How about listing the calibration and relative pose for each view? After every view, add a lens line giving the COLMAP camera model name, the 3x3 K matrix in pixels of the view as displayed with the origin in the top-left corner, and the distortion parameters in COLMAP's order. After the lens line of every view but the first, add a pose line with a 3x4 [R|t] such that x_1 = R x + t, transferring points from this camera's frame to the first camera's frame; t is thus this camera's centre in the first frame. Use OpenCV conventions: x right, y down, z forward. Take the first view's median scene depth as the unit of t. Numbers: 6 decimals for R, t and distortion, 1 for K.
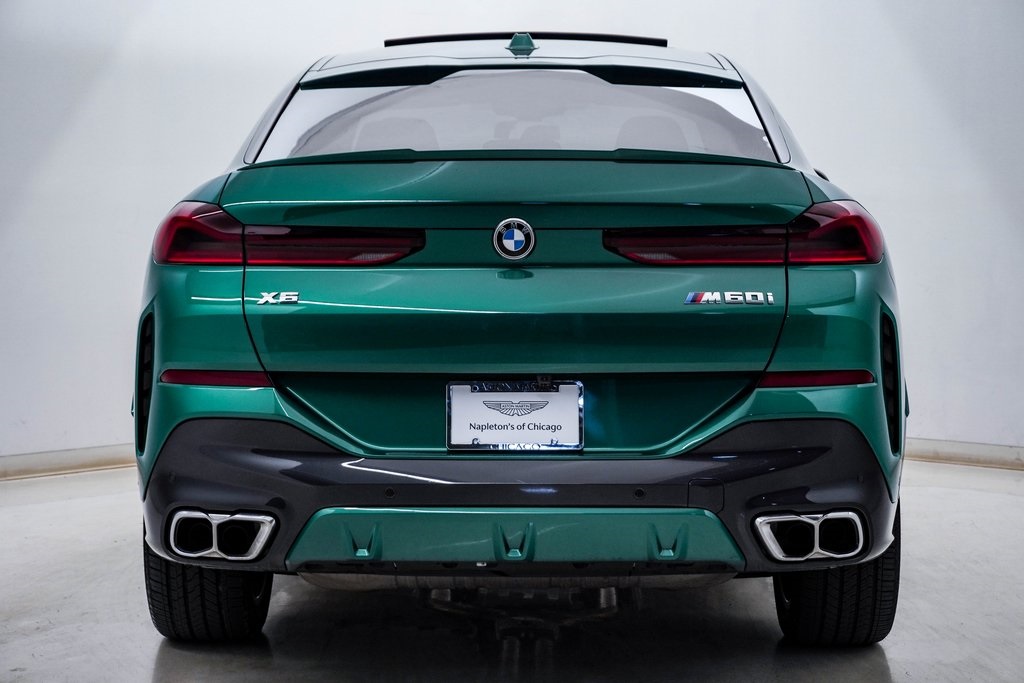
lens RADIAL K [[2183.8, 0, 510.7], [0, 2183.8, 339.9], [0, 0, 1]] dist [0.004443, 0.000000]
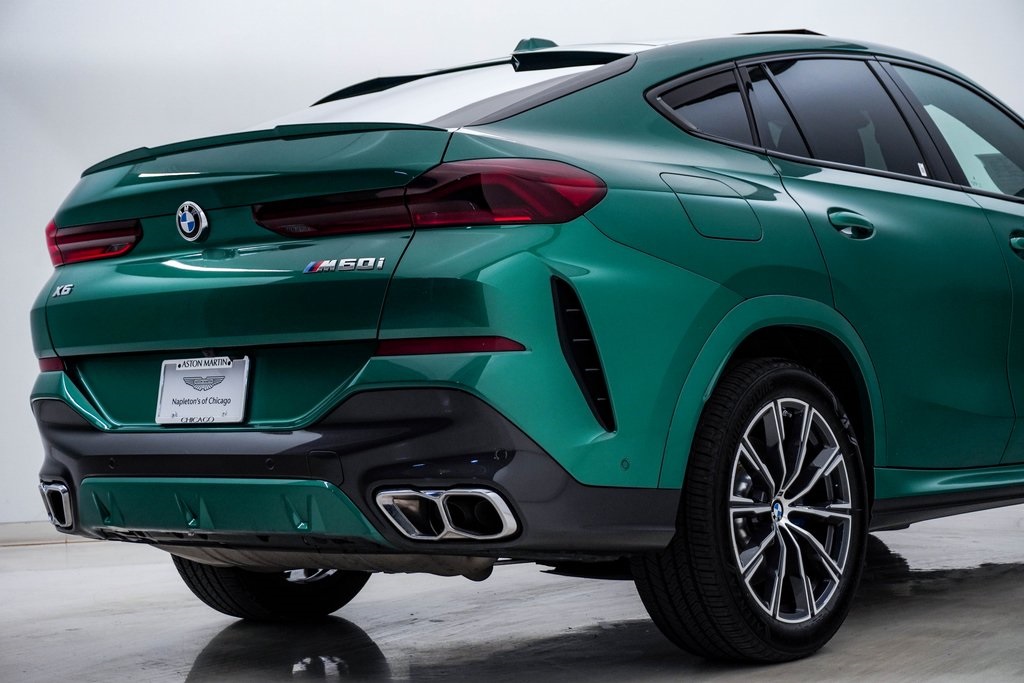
lens RADIAL K [[1990.0, 0, 510.9], [0, 1990.0, 342.9], [0, 0, 1]] dist [0.025034, 0.000000]
pose [[0.771716, -0.036663, -0.634909, 0.719752], [0.000547, 0.998375, -0.056987, 0.066211], [0.635967, 0.043630, 0.770482, 0.360461]]
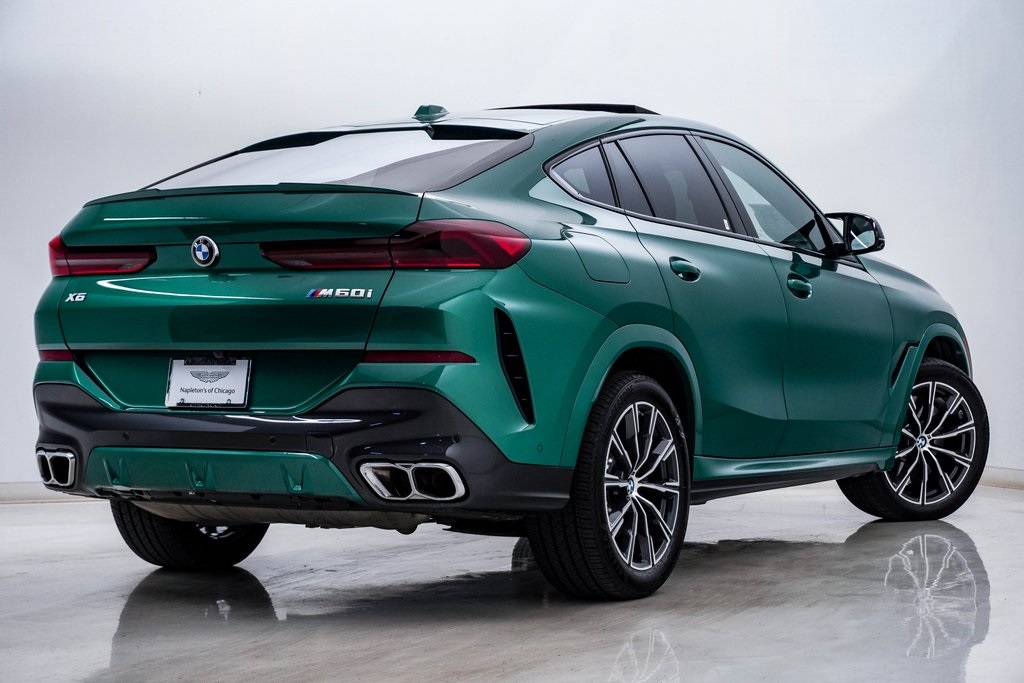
lens RADIAL K [[2183.8, 0, 509.3], [0, 2183.8, 342.2], [0, 0, 1]] dist [0.004443, 0.000000]
pose [[0.874149, -0.000130, -0.485658, 0.820271], [-0.026536, 0.998493, -0.048029, 0.069739], [0.484933, 0.054872, 0.872828, -0.089468]]
